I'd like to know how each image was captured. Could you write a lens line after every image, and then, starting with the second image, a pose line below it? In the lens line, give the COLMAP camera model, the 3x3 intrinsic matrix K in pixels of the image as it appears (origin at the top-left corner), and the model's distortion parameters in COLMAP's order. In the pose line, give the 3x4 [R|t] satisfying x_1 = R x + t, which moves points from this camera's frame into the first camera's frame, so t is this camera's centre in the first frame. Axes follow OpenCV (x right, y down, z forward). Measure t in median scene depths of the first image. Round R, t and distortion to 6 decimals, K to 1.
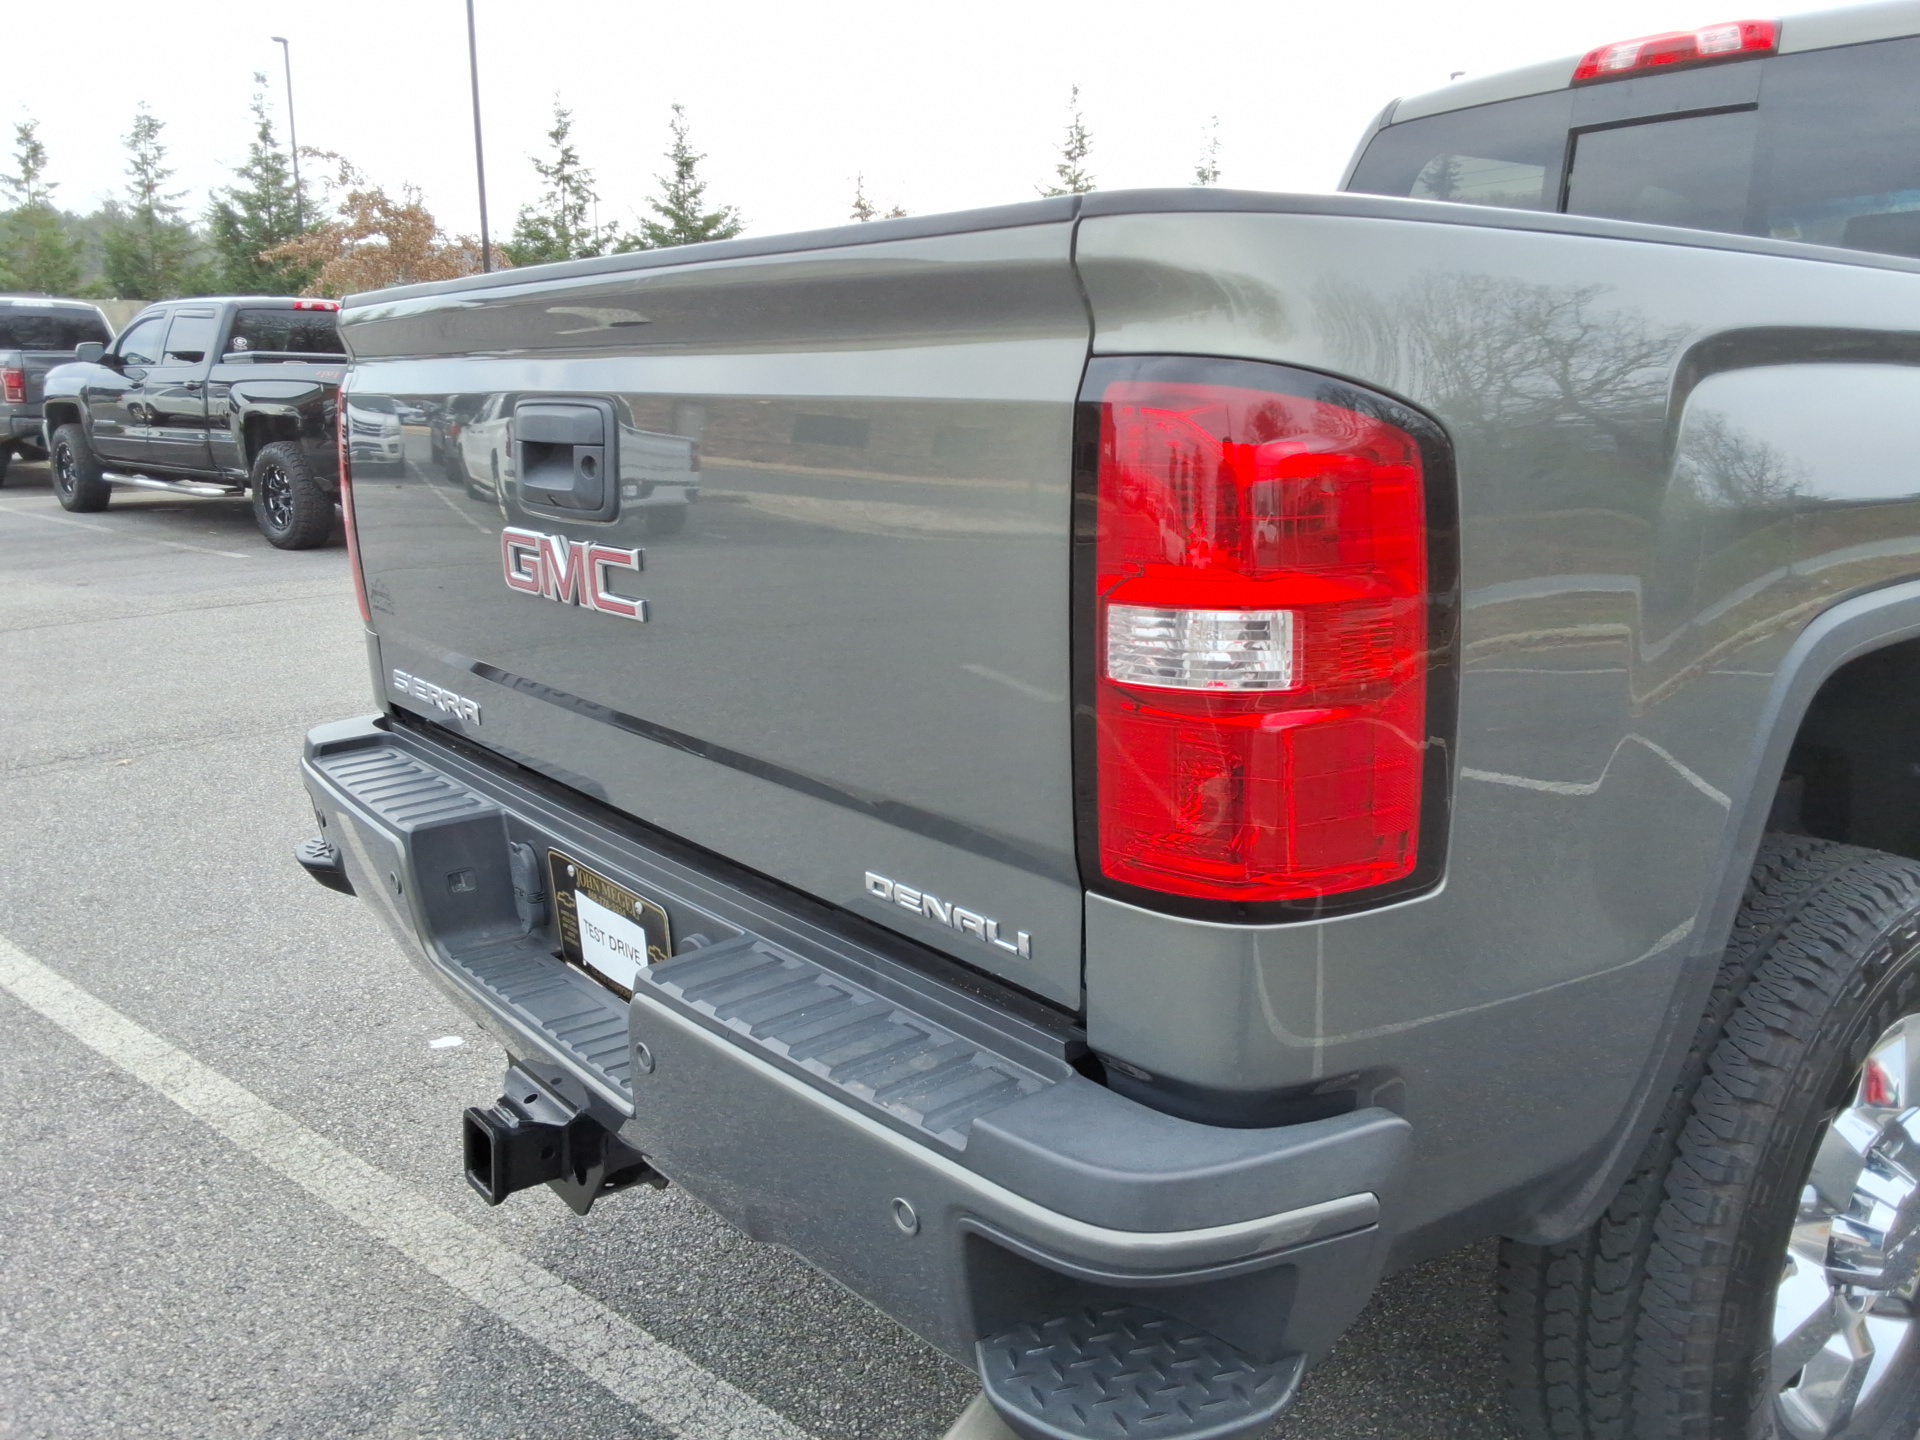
lens RADIAL K [[1540.0, 0, 980.5], [0, 1540.0, 717.4], [0, 0, 1]] dist [0.115214, -0.173801]
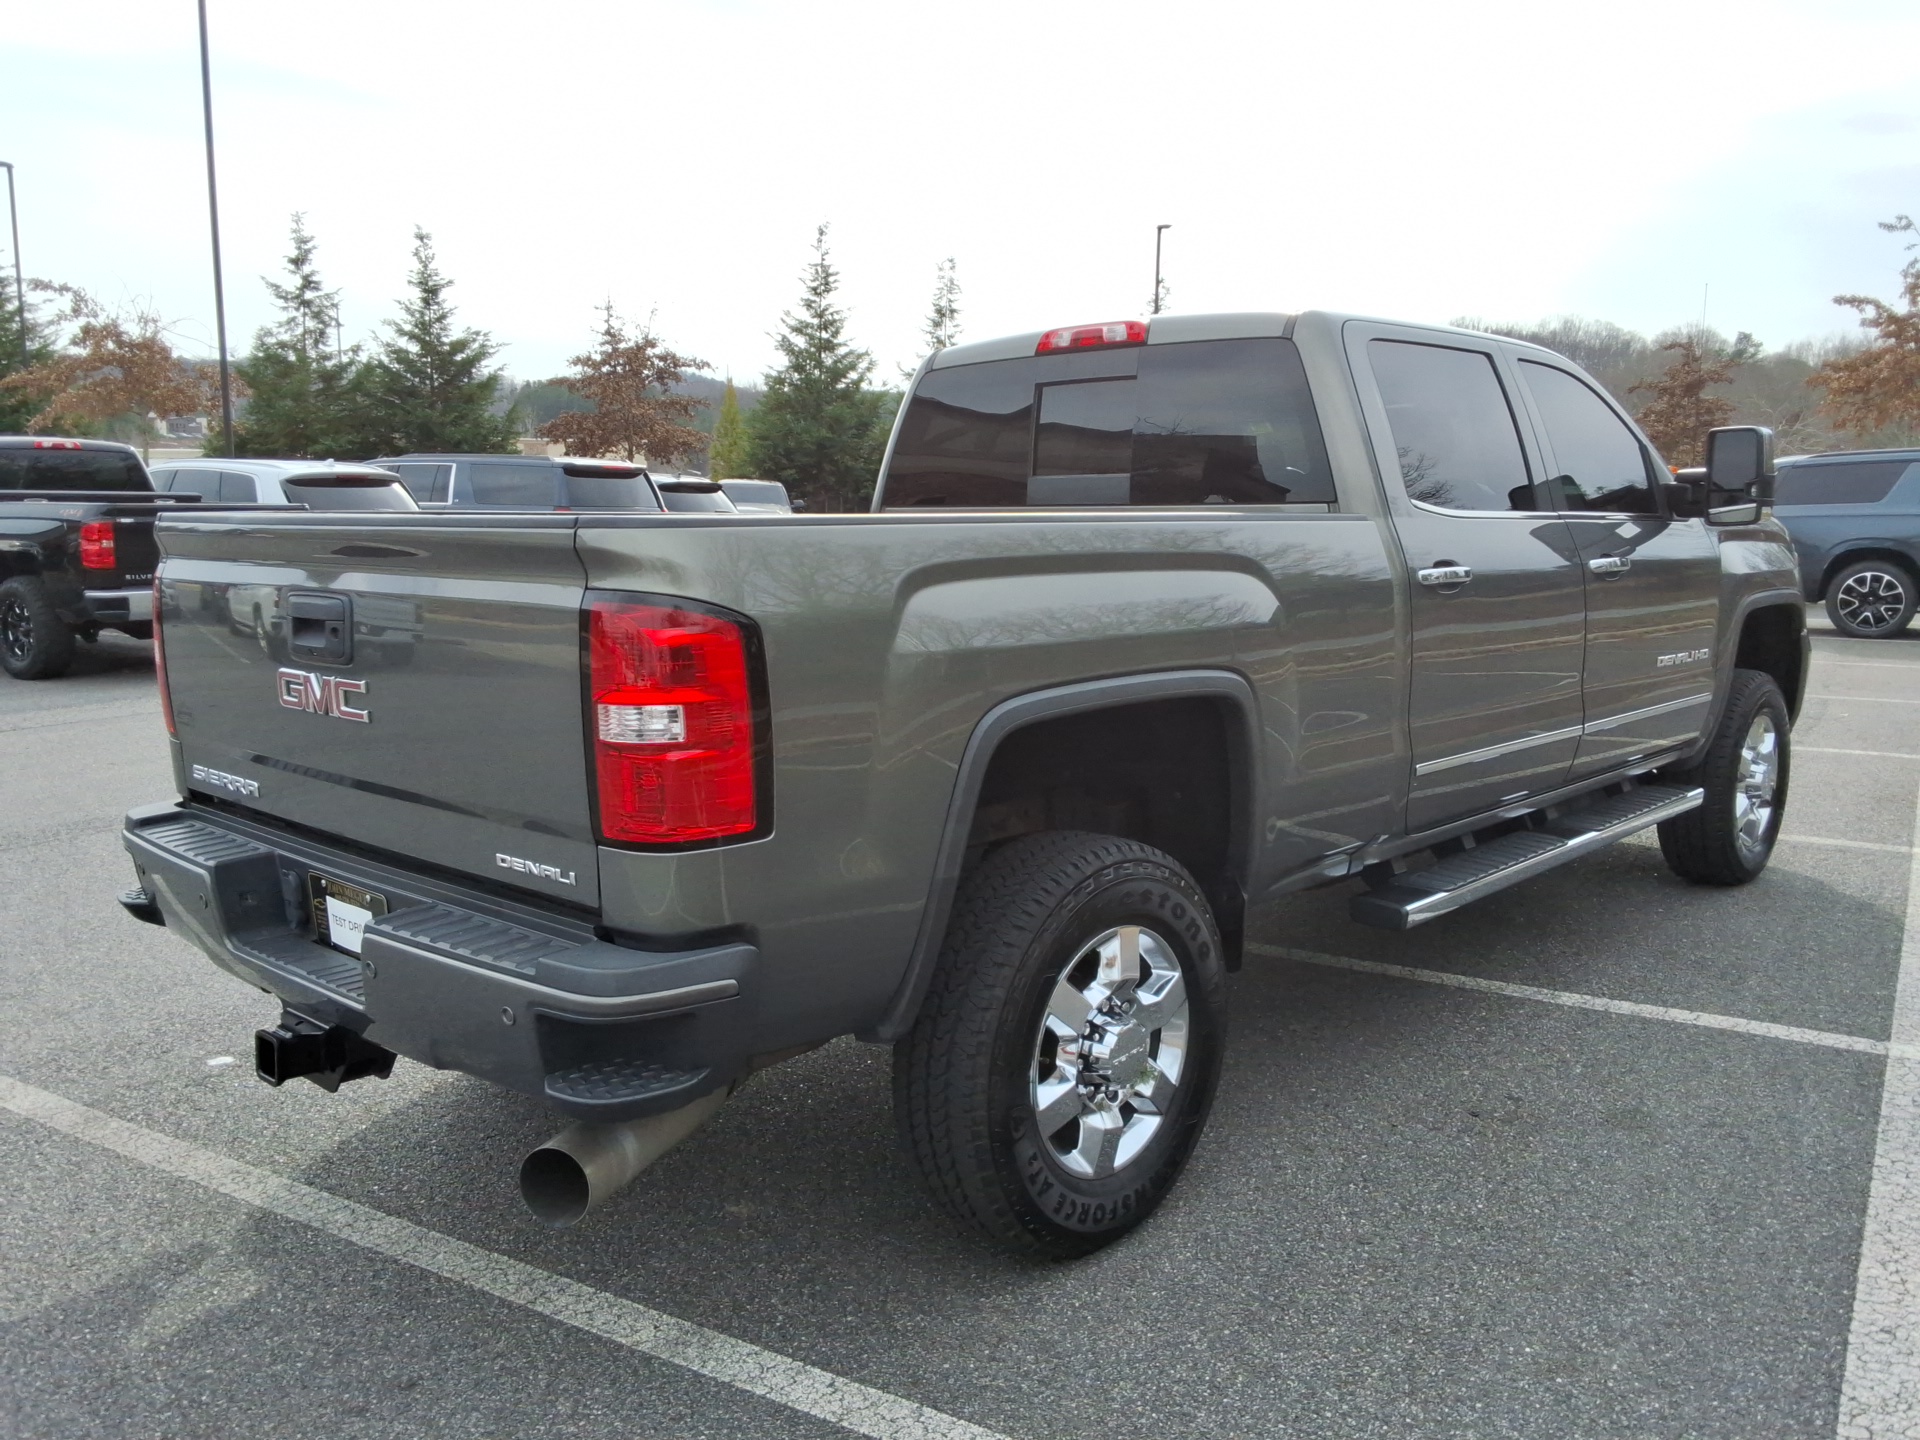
lens RADIAL K [[1533.0, 0, 973.6], [0, 1533.0, 718.4], [0, 0, 1]] dist [0.114865, -0.181658]
pose [[0.989241, -0.025556, 0.144048, 0.135204], [0.035551, 0.997103, -0.067247, 0.049966], [-0.141912, 0.071645, 0.987283, -0.543665]]
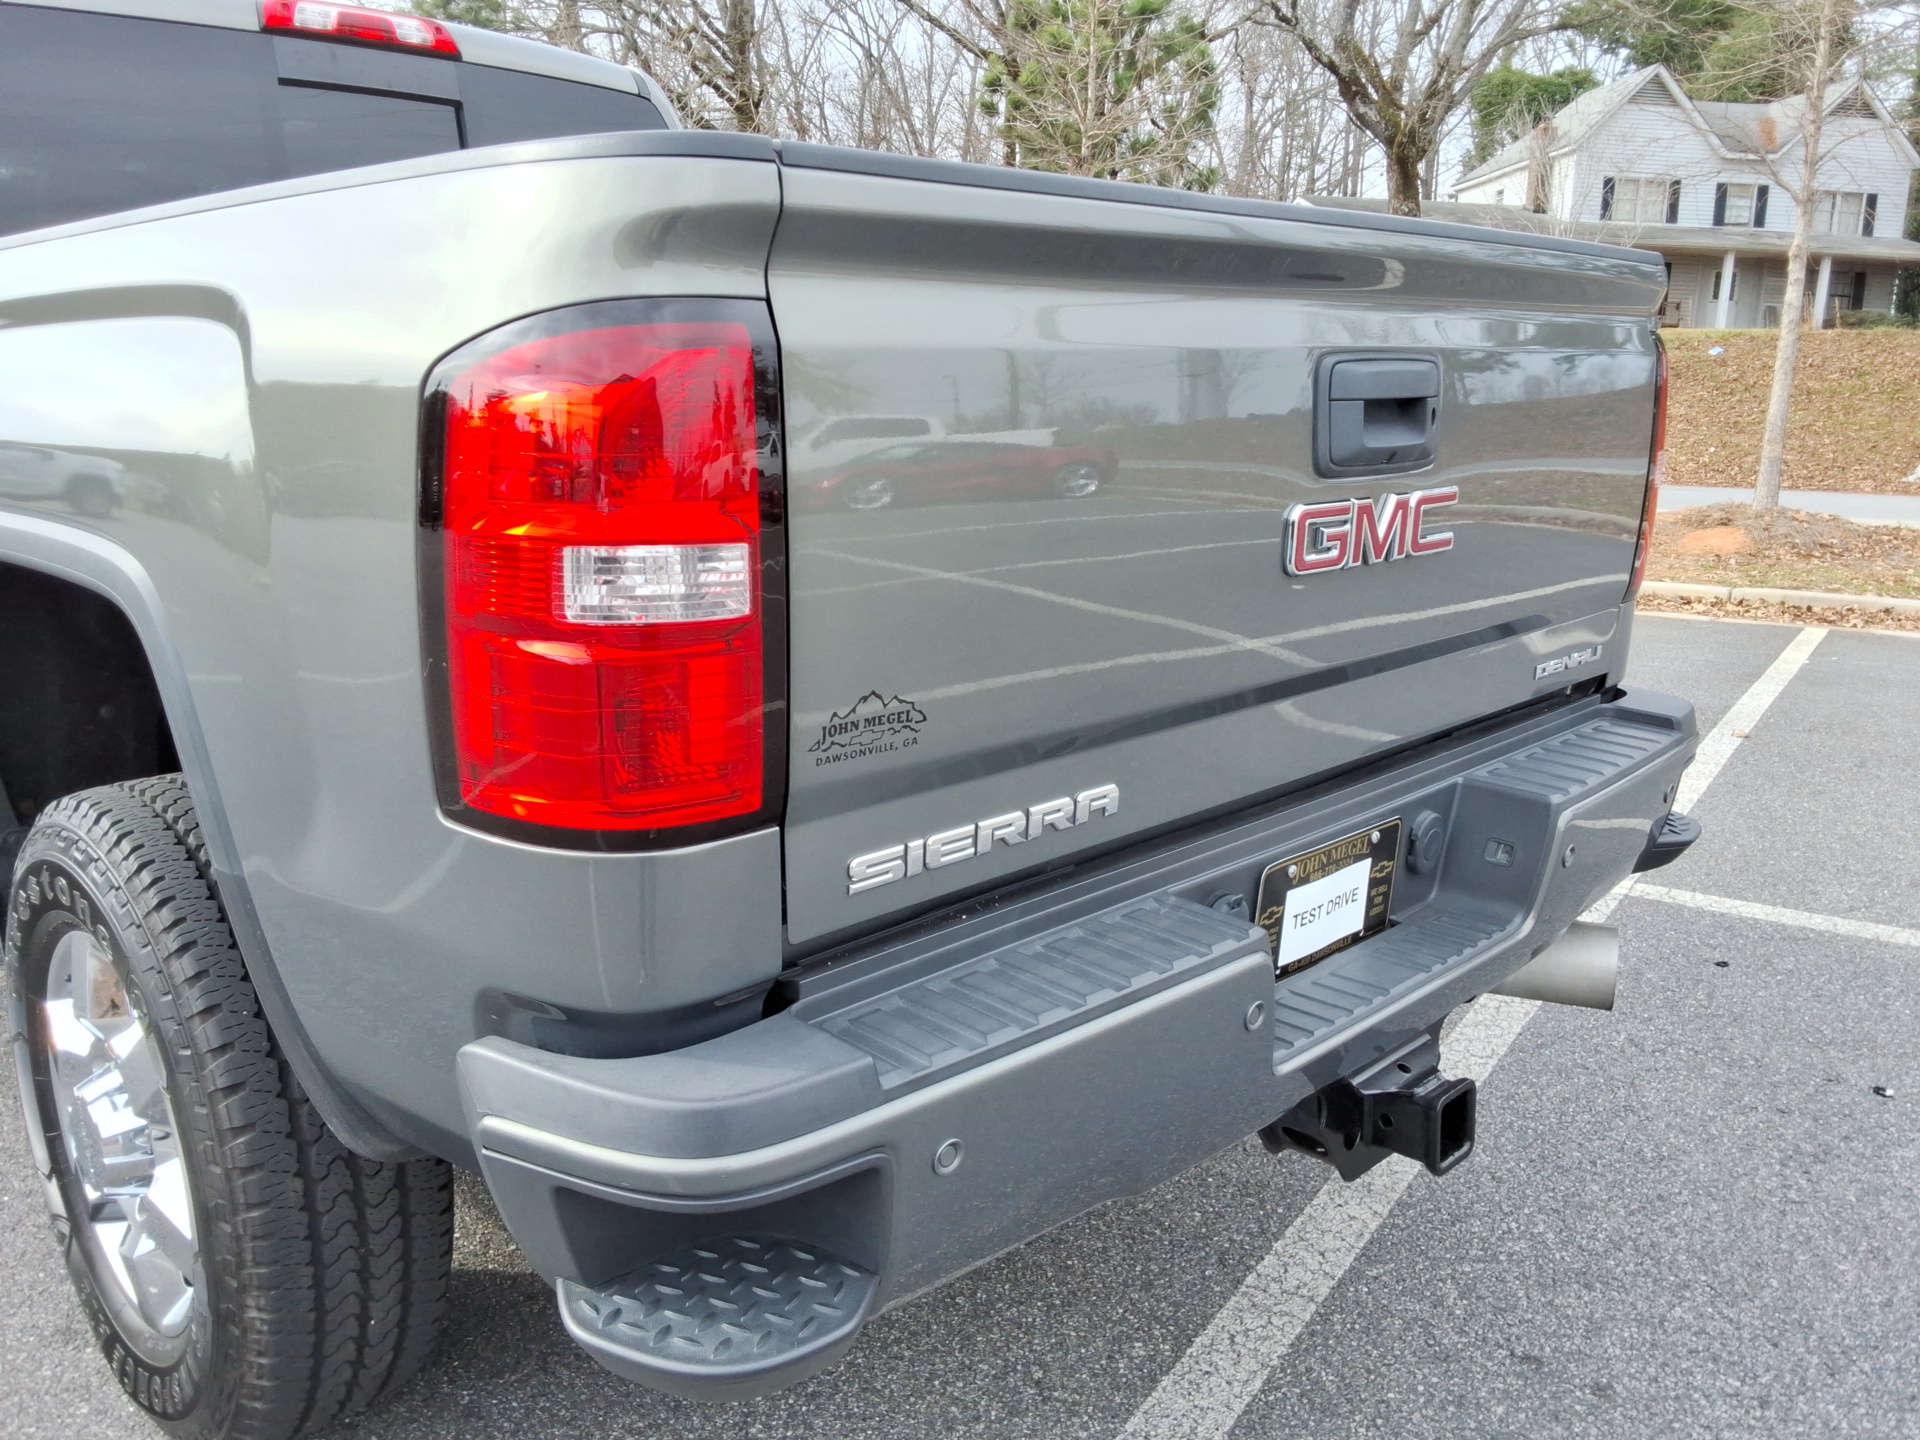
lens RADIAL K [[1535.2, 0, 964.9], [0, 1535.2, 714.7], [0, 0, 1]] dist [0.112805, -0.176477]
pose [[-0.125836, -0.216664, 0.968102, -0.893271], [0.202788, 0.949636, 0.238890, -0.199499], [-0.971104, 0.226381, -0.075562, 1.003206]]
